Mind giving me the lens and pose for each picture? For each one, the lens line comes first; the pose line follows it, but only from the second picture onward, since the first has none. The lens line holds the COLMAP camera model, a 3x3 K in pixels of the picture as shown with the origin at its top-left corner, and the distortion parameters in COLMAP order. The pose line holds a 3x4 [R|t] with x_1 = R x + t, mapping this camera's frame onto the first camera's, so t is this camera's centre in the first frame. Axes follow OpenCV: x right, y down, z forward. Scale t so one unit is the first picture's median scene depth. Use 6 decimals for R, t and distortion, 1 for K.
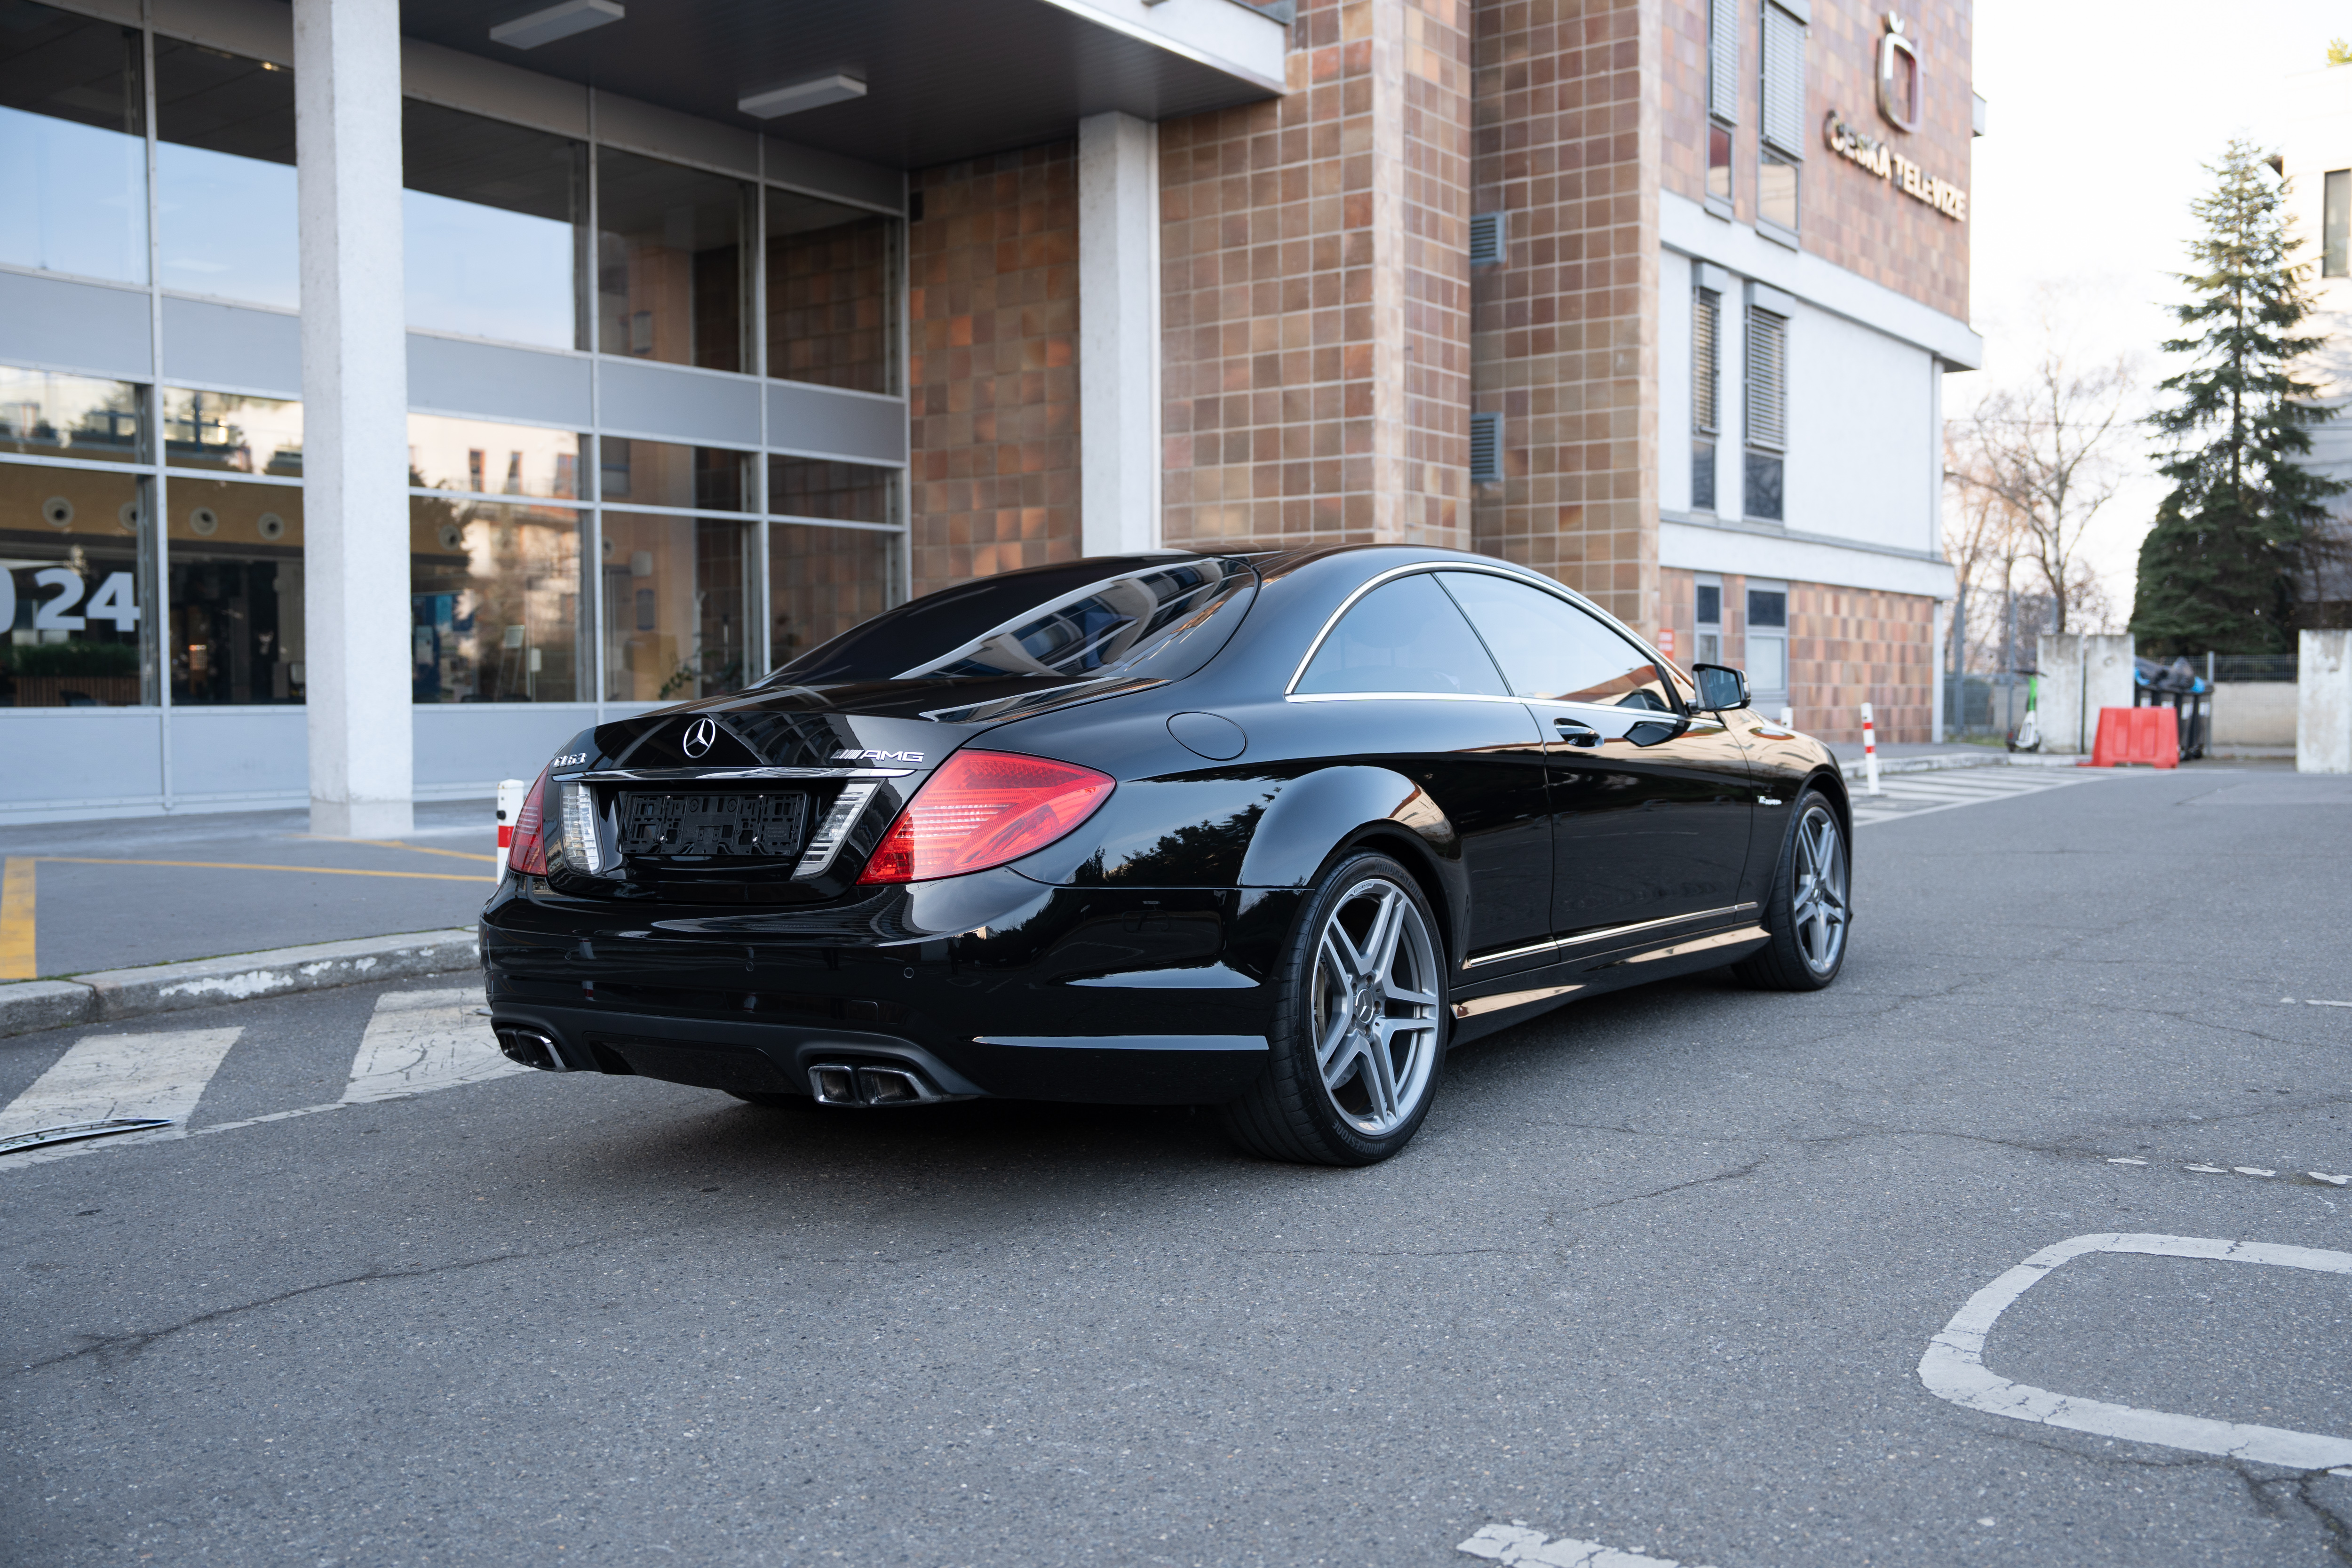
lens RADIAL K [[2172.0, 0, 1201.8], [0, 2172.0, 798.6], [0, 0, 1]] dist [-0.014625, 0.000000]
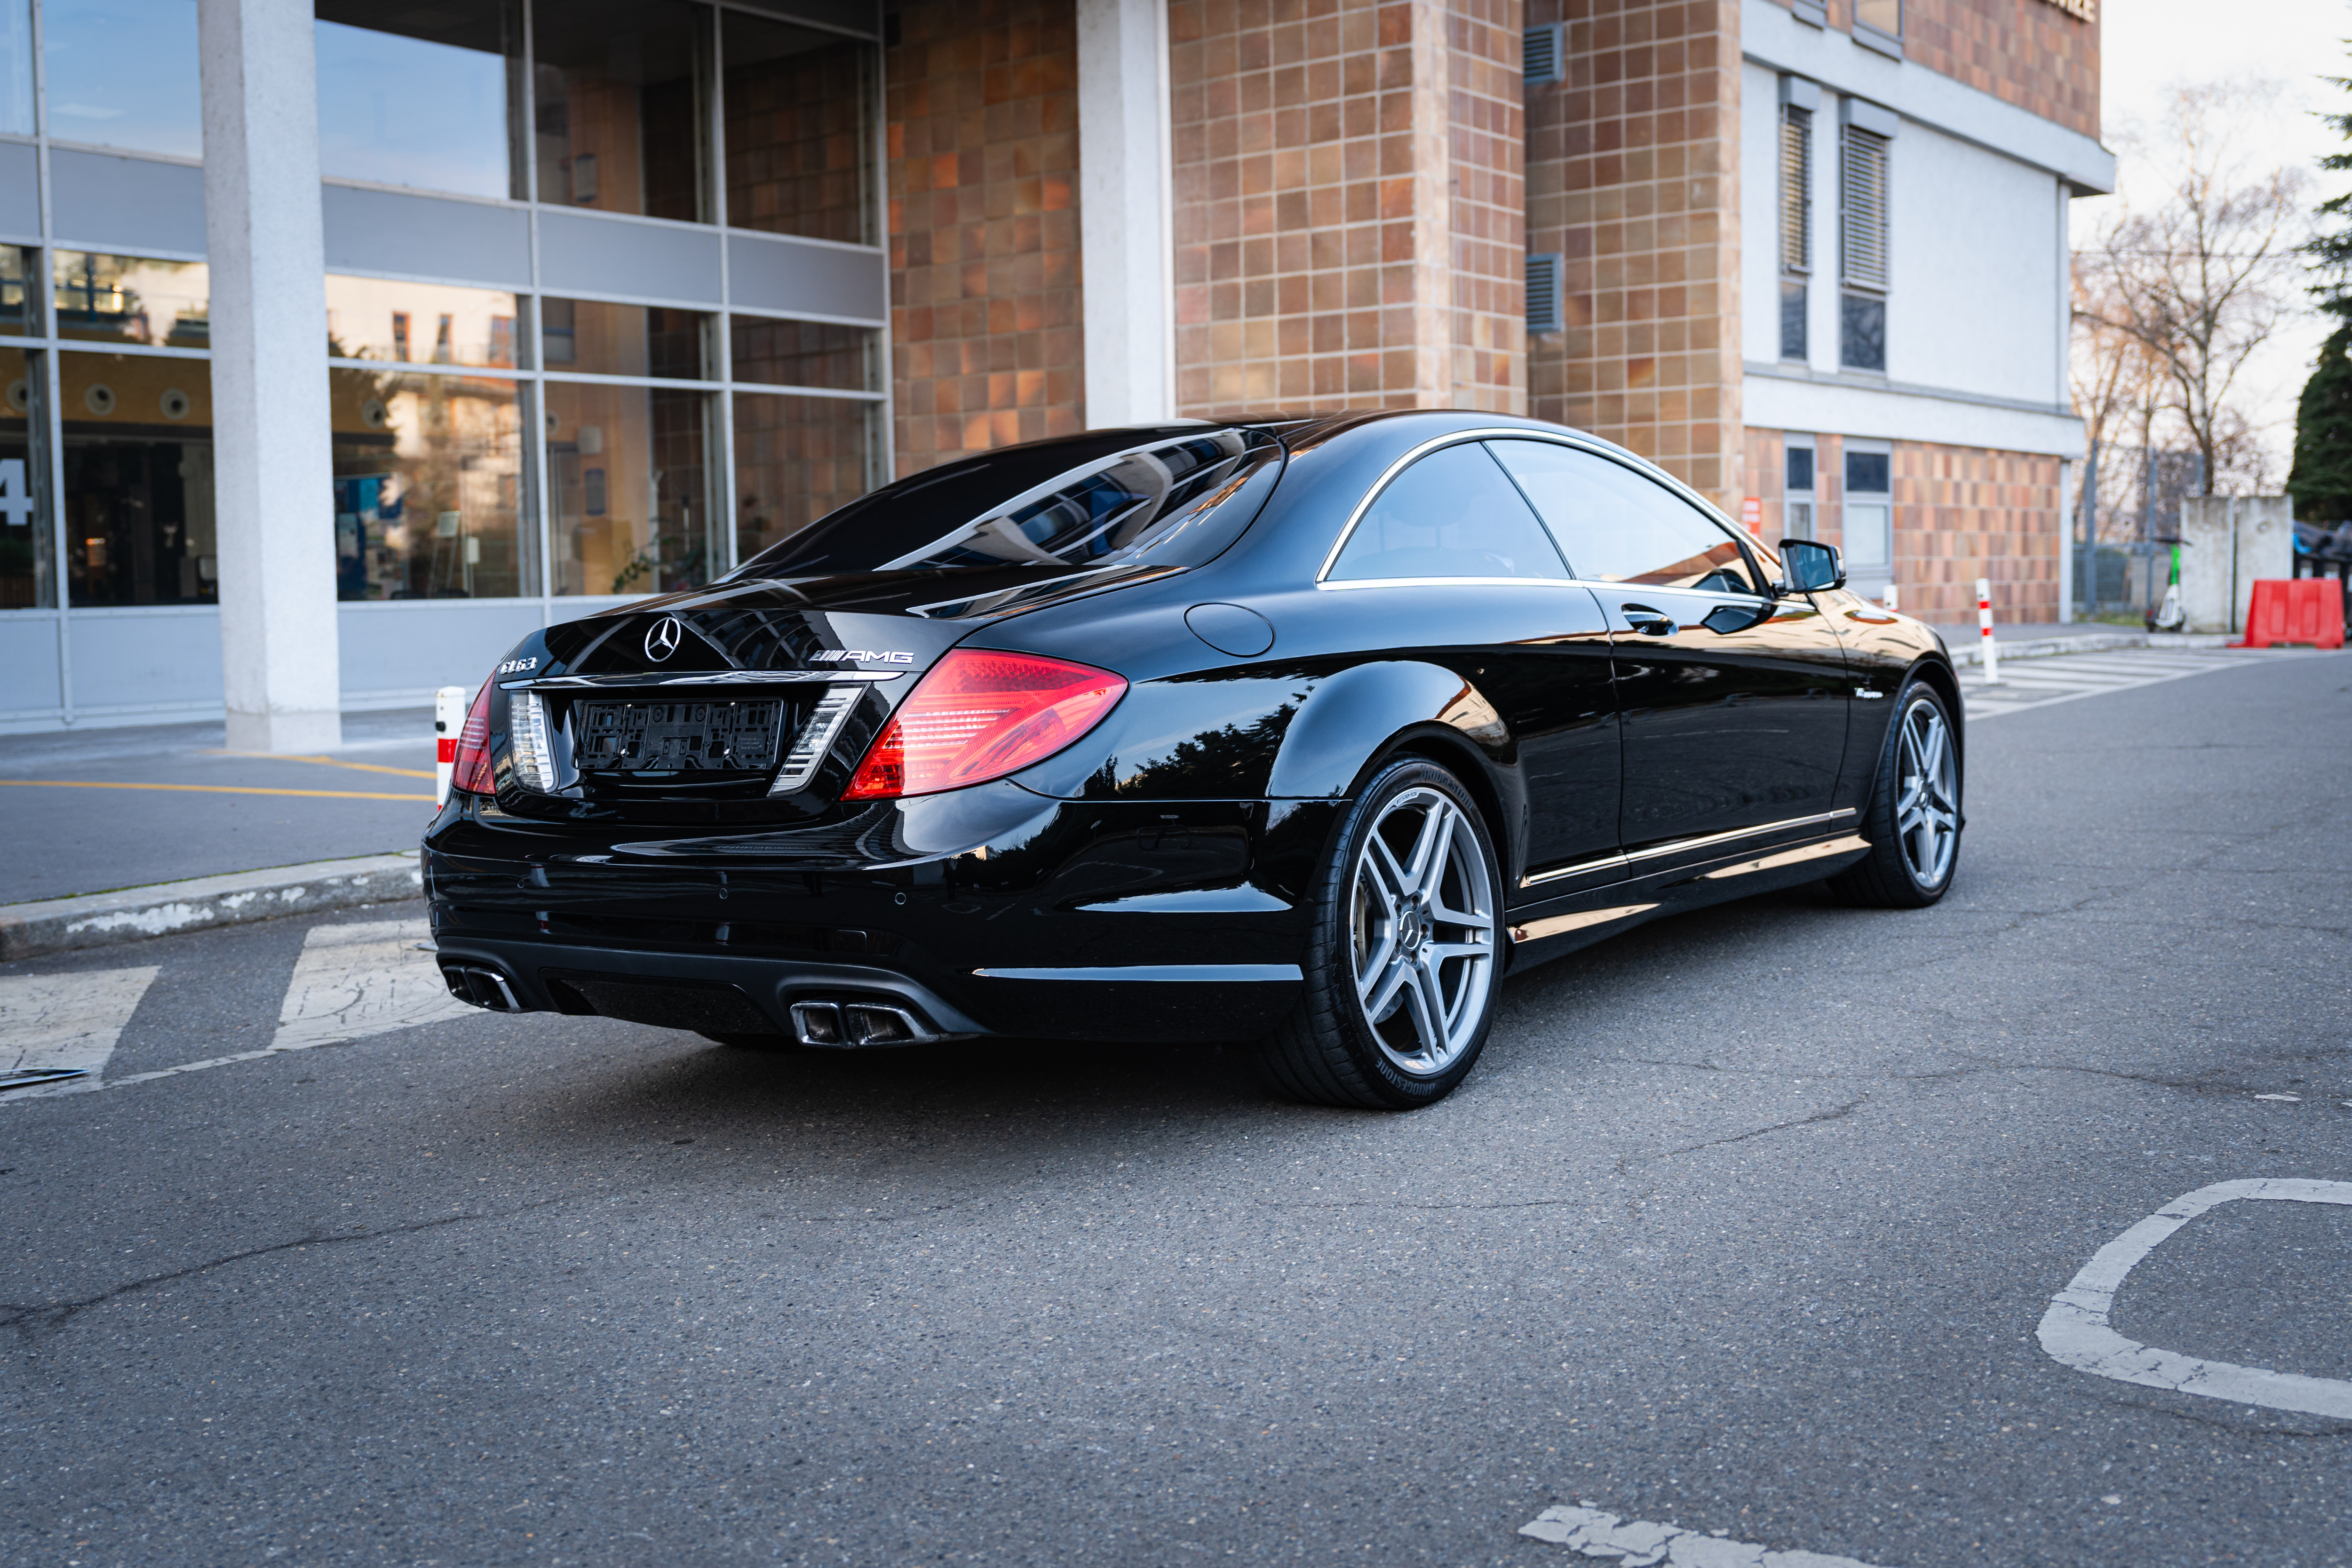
lens RADIAL K [[2172.0, 0, 1160.3], [0, 2172.0, 768.9], [0, 0, 1]] dist [-0.014625, 0.000000]
pose [[0.999498, -0.012267, -0.029217, -0.000809], [0.012778, 0.999768, 0.017342, 0.012798], [0.028997, -0.017706, 0.999423, 0.110877]]
